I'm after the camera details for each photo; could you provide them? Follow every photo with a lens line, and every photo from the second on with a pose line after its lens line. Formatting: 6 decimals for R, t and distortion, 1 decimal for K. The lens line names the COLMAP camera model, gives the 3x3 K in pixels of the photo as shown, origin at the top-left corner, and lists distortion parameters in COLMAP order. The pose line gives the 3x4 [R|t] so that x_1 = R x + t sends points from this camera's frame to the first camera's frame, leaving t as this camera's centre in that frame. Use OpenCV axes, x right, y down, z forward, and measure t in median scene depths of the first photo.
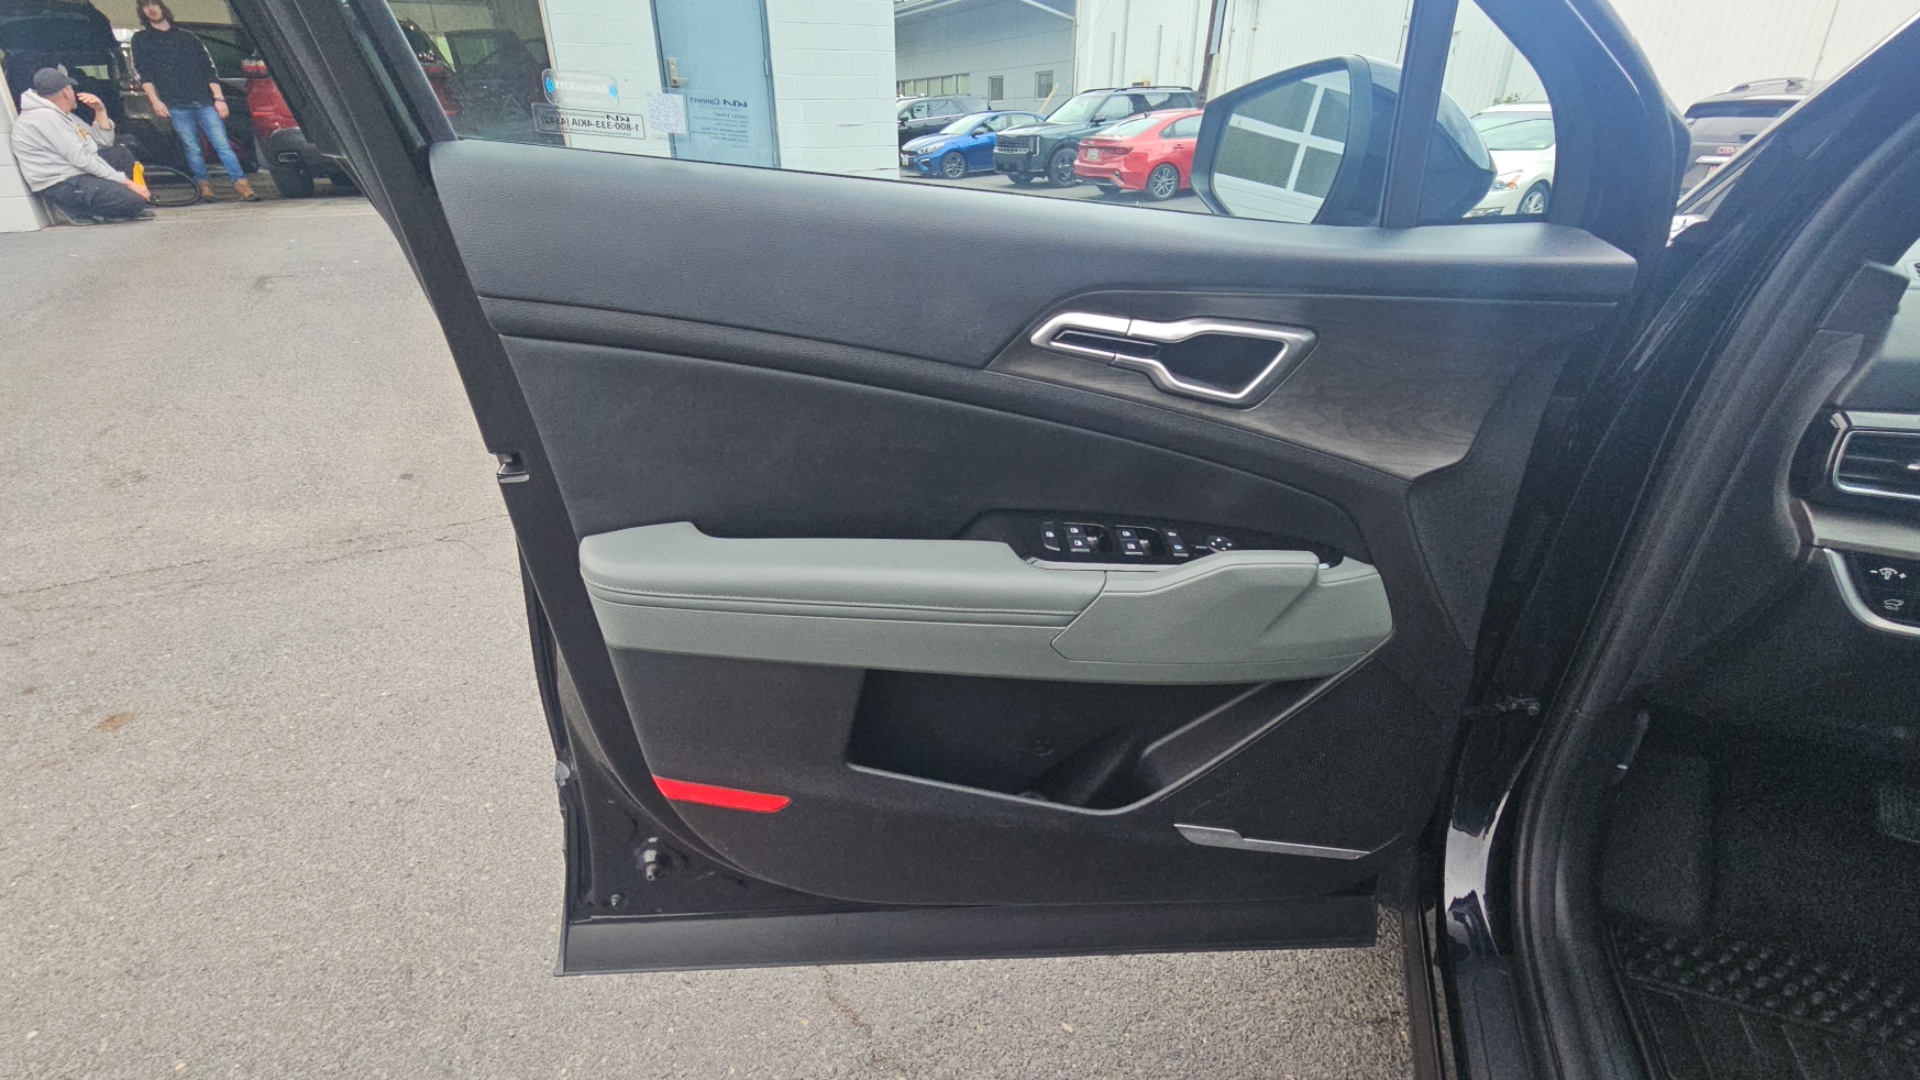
lens RADIAL K [[857.0, 0, 961.2], [0, 857.0, 540.9], [0, 0, 1]] dist [0.012253, -0.008009]
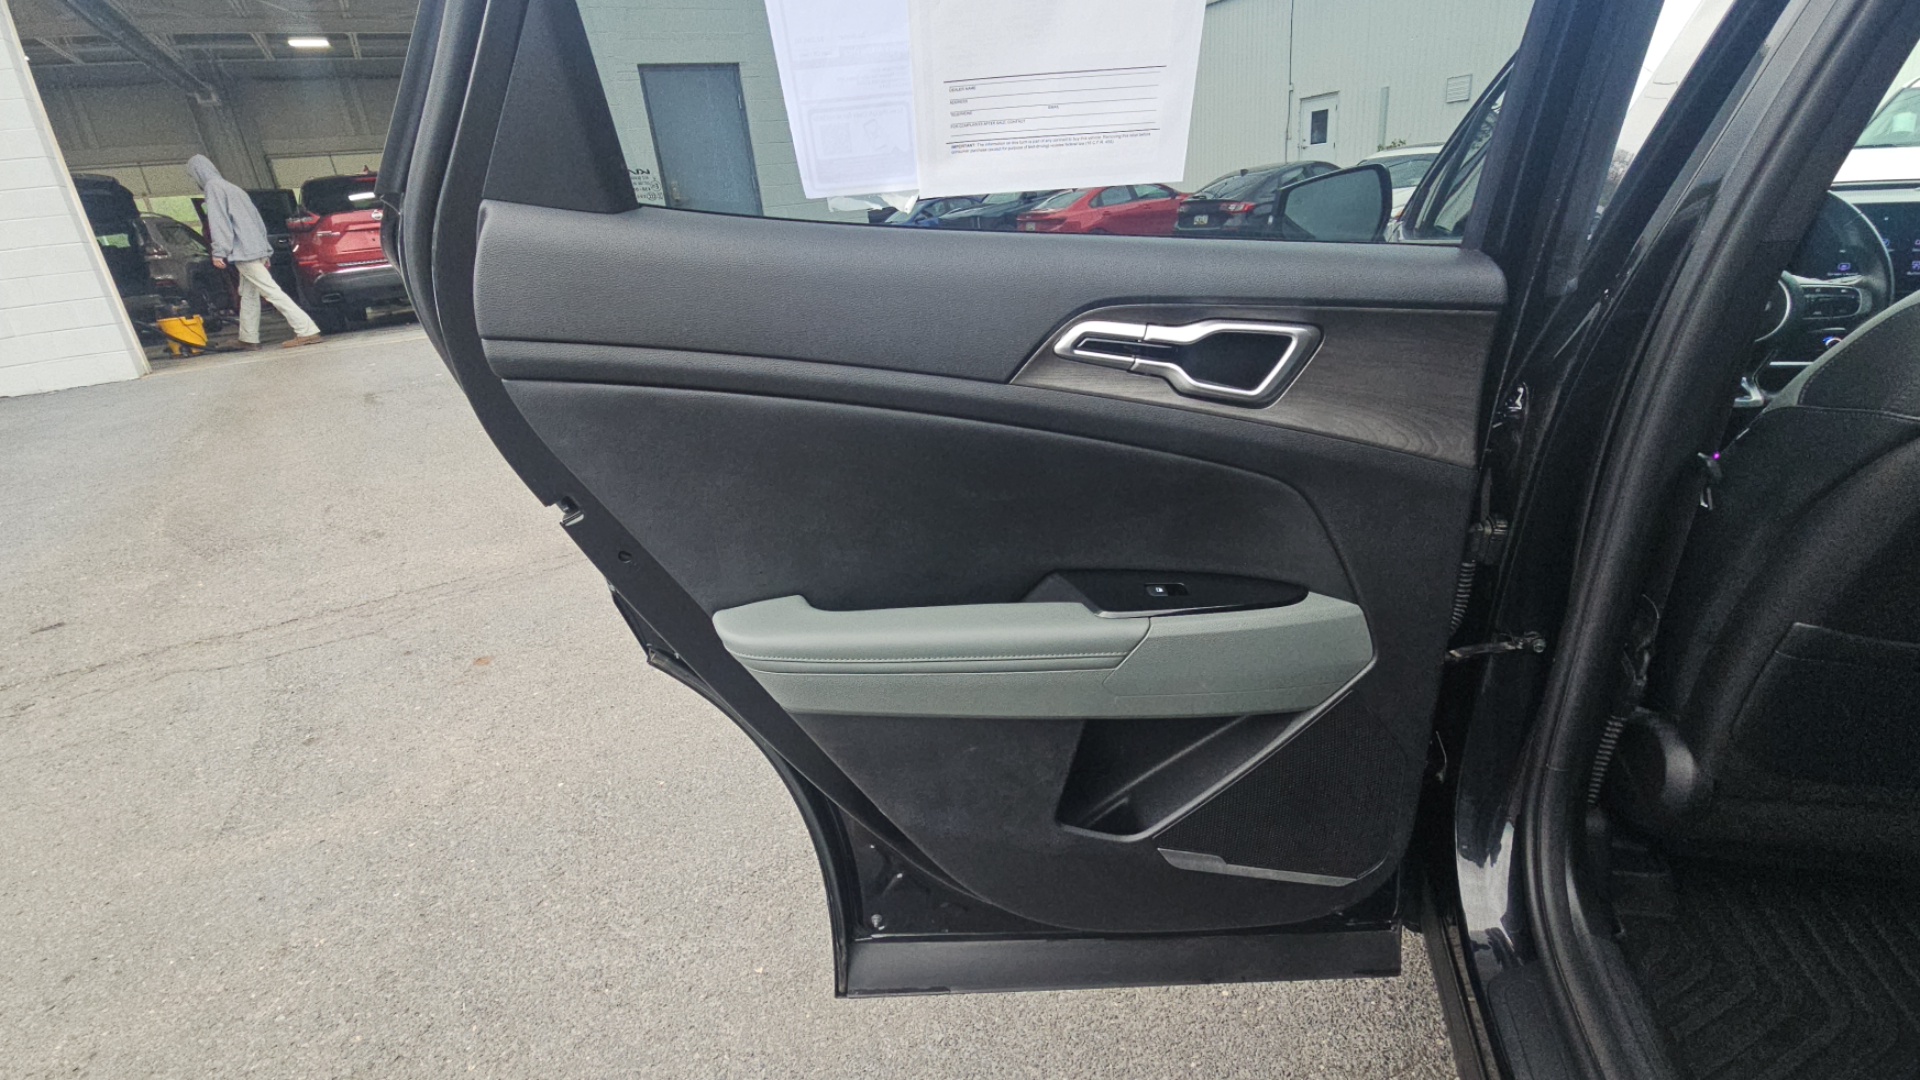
lens RADIAL K [[857.0, 0, 958.8], [0, 857.0, 531.6], [0, 0, 1]] dist [0.012253, -0.008009]
pose [[0.993150, -0.109532, 0.040696, -0.026685], [0.112804, 0.989585, -0.089425, 0.026306], [-0.030477, 0.093404, 0.995162, -0.060783]]
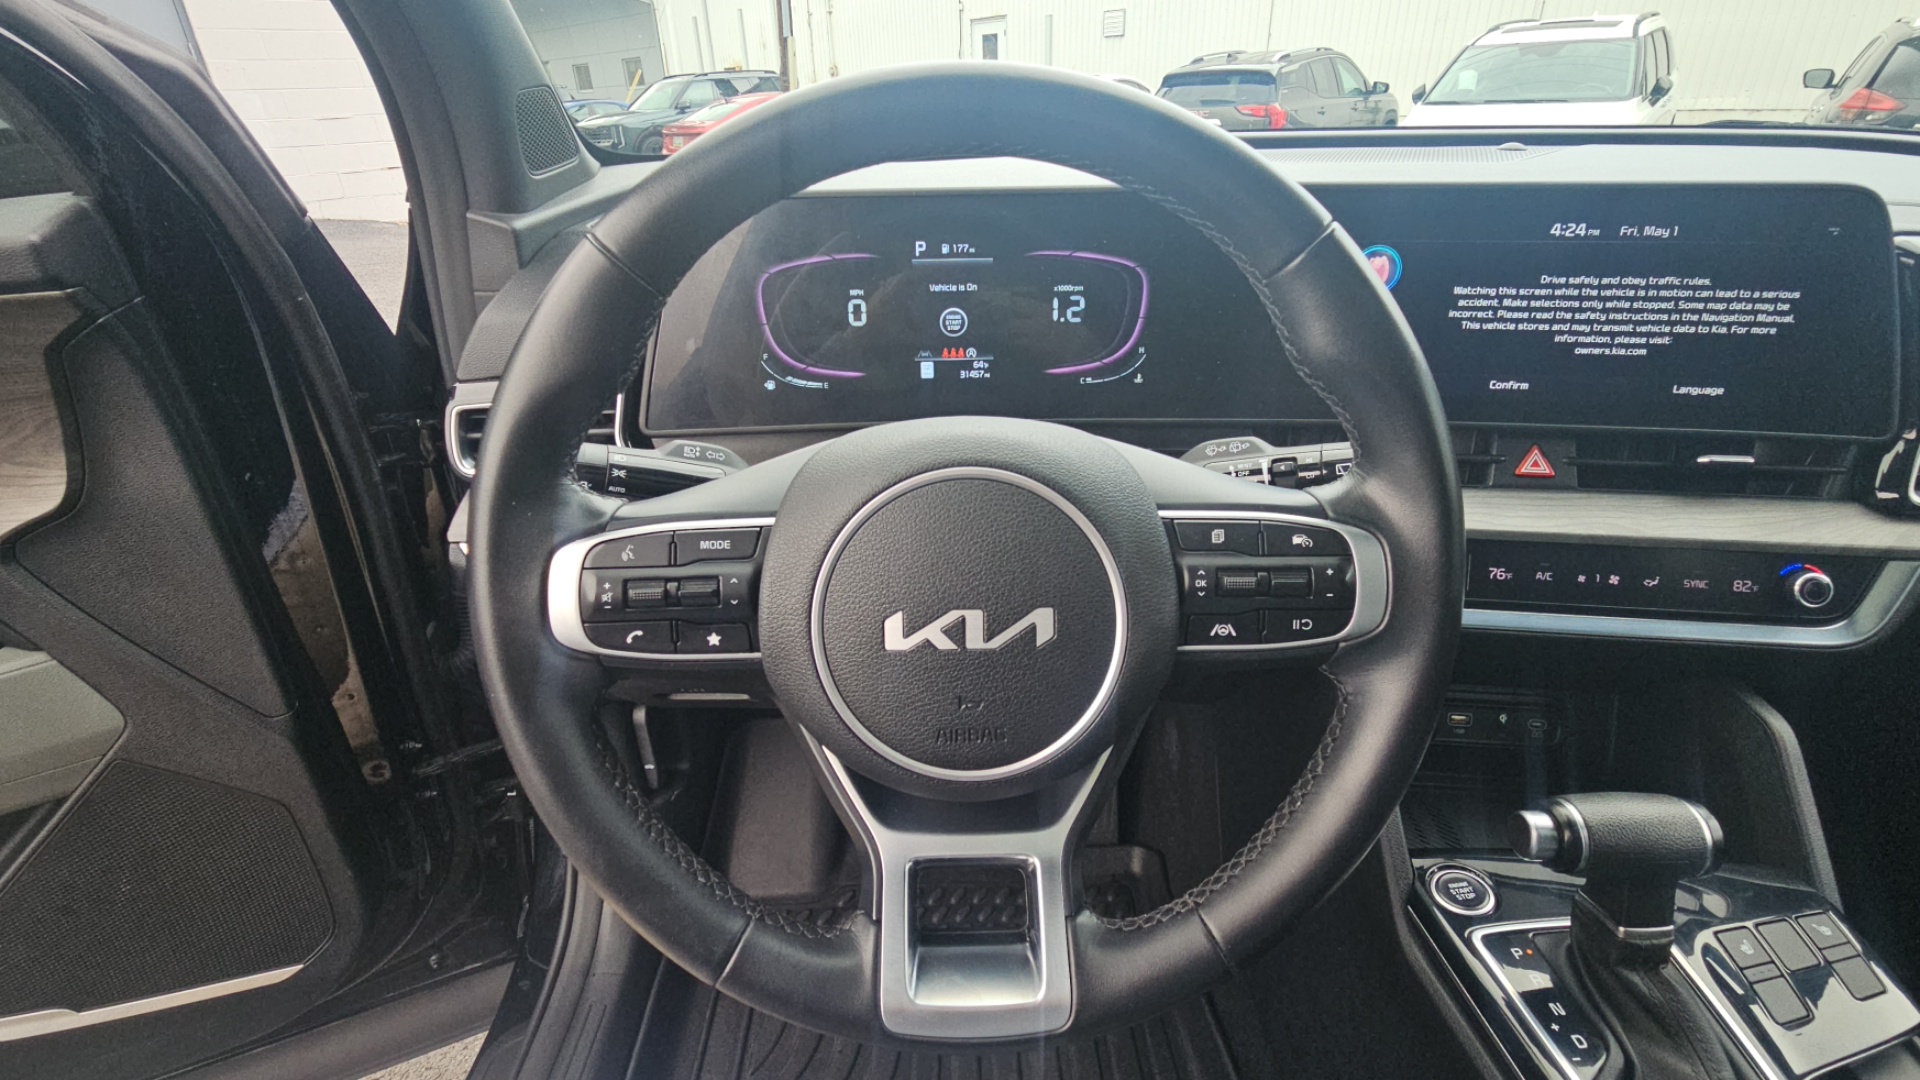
lens RADIAL K [[857.0, 0, 960.3], [0, 857.0, 531.5], [0, 0, 1]] dist [0.012253, -0.008009]
pose [[0.926413, -0.194144, 0.322594, 0.051247], [0.192797, 0.980561, 0.036455, 0.002763], [-0.323400, 0.028423, 0.945835, 0.000551]]
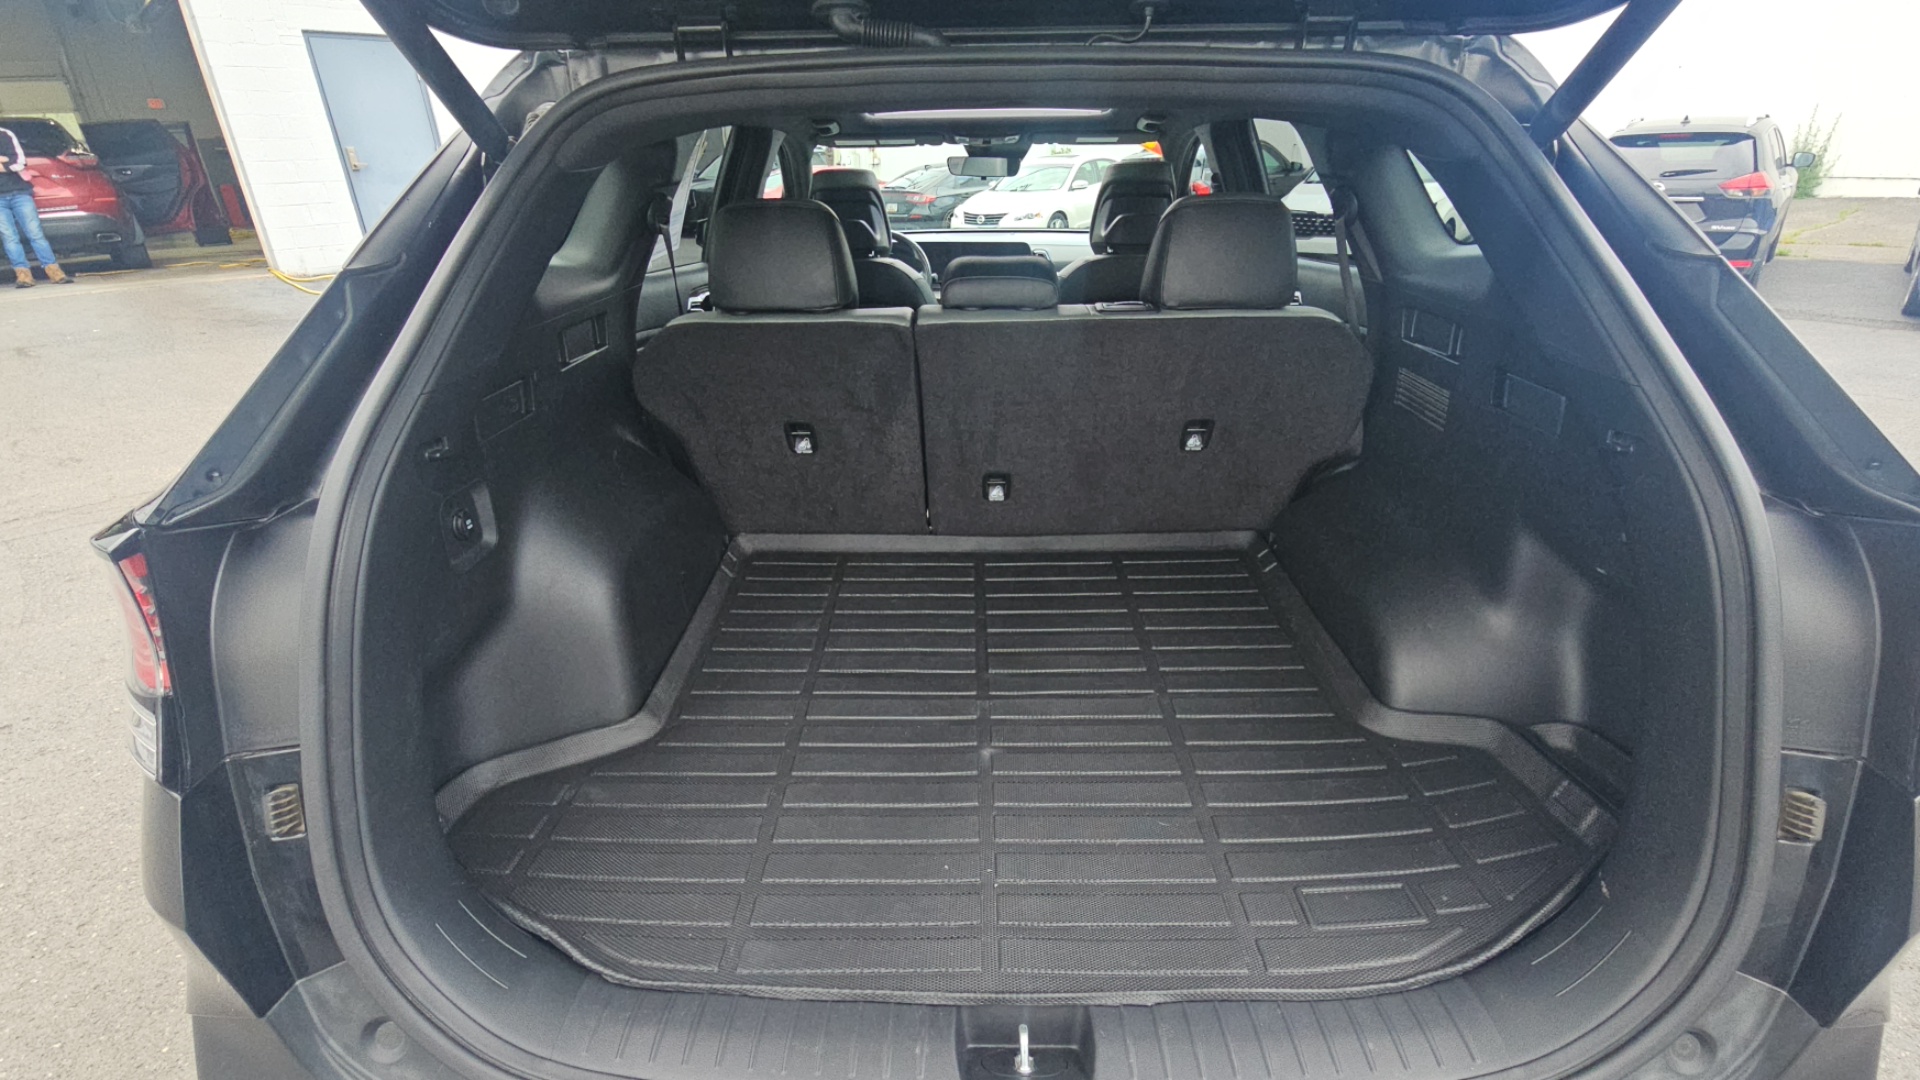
lens RADIAL K [[857.0, 0, 958.9], [0, 857.0, 535.8], [0, 0, 1]] dist [0.012253, -0.008009]
pose [[0.939175, -0.163400, 0.302077, 0.003913], [0.178063, 0.983785, -0.021456, 0.072046], [-0.293673, 0.073940, 0.953042, -0.172480]]
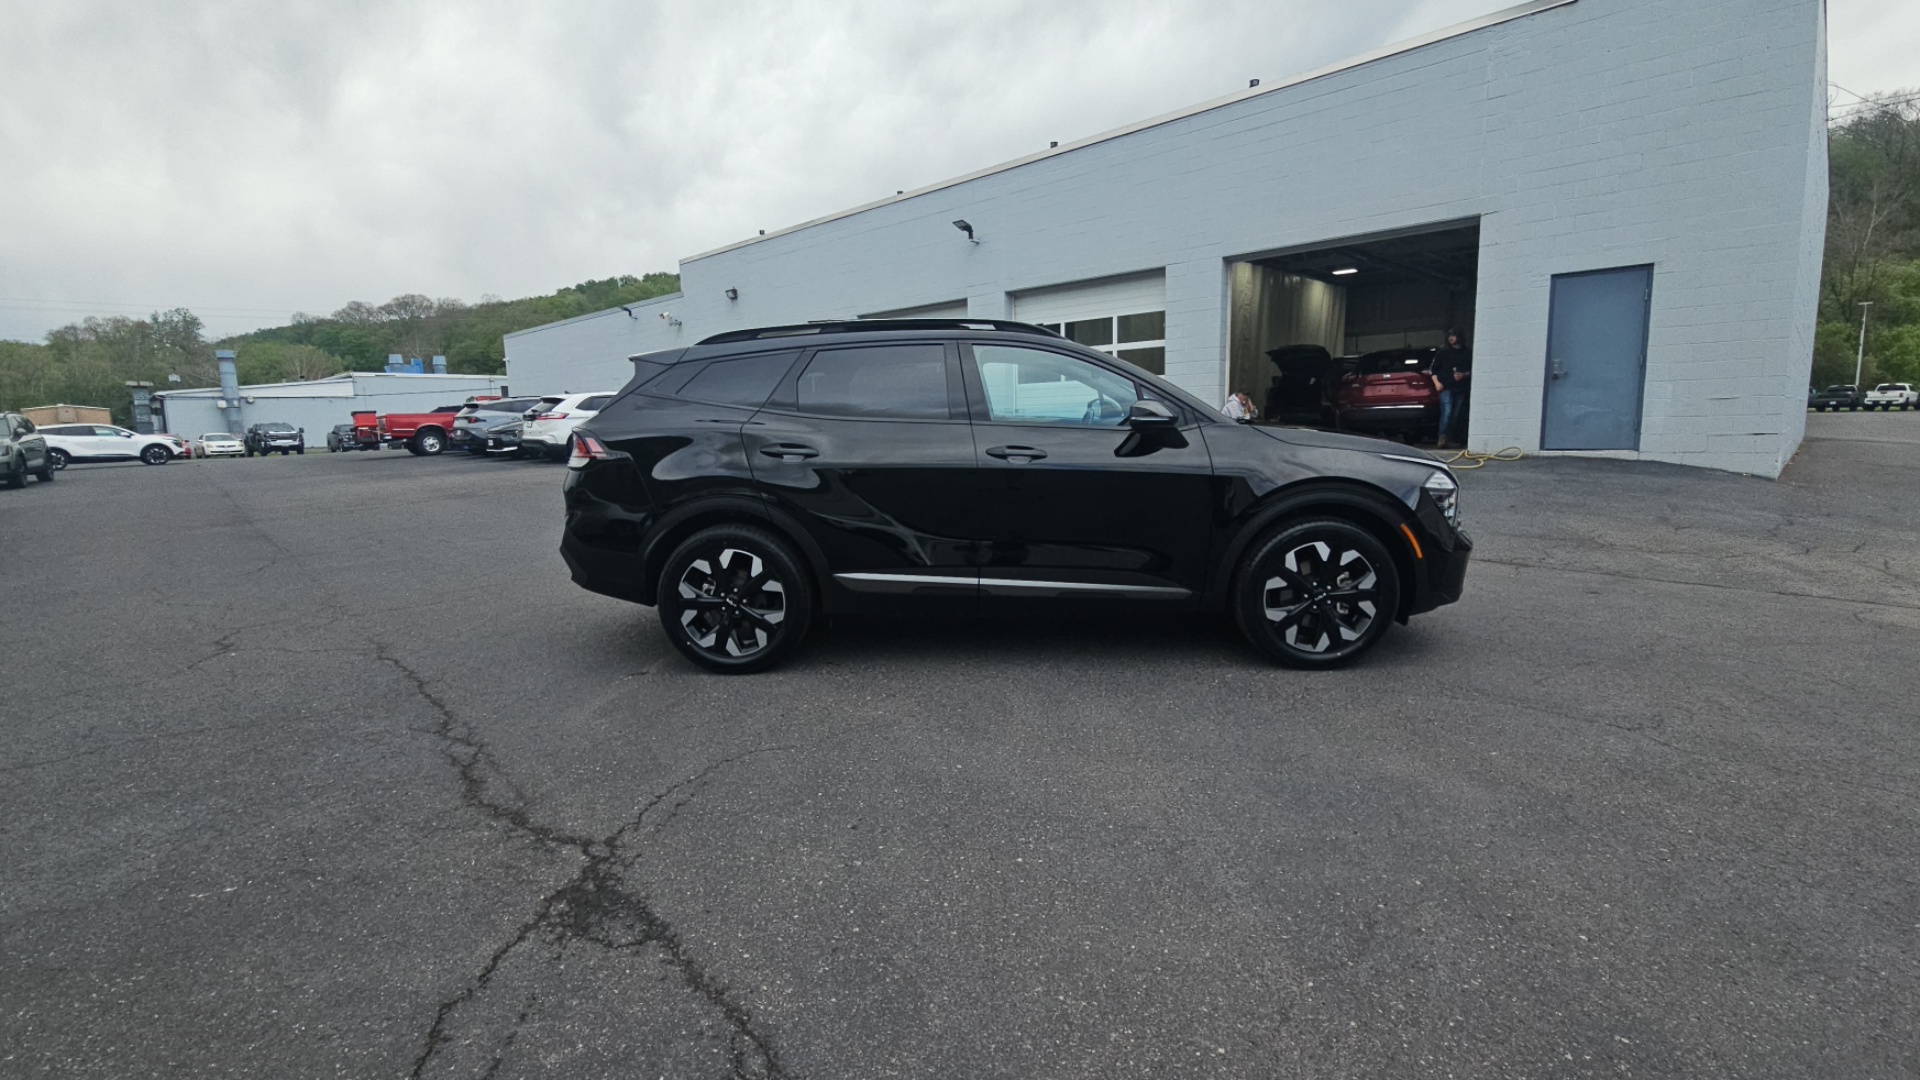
lens RADIAL K [[857.0, 0, 957.9], [0, 857.0, 535.6], [0, 0, 1]] dist [0.012253, -0.008009]
pose [[0.319608, 0.124987, -0.939270, 0.366744], [-0.399071, 0.916816, -0.013794, 0.065158], [0.859414, 0.379245, 0.342901, -0.124230]]
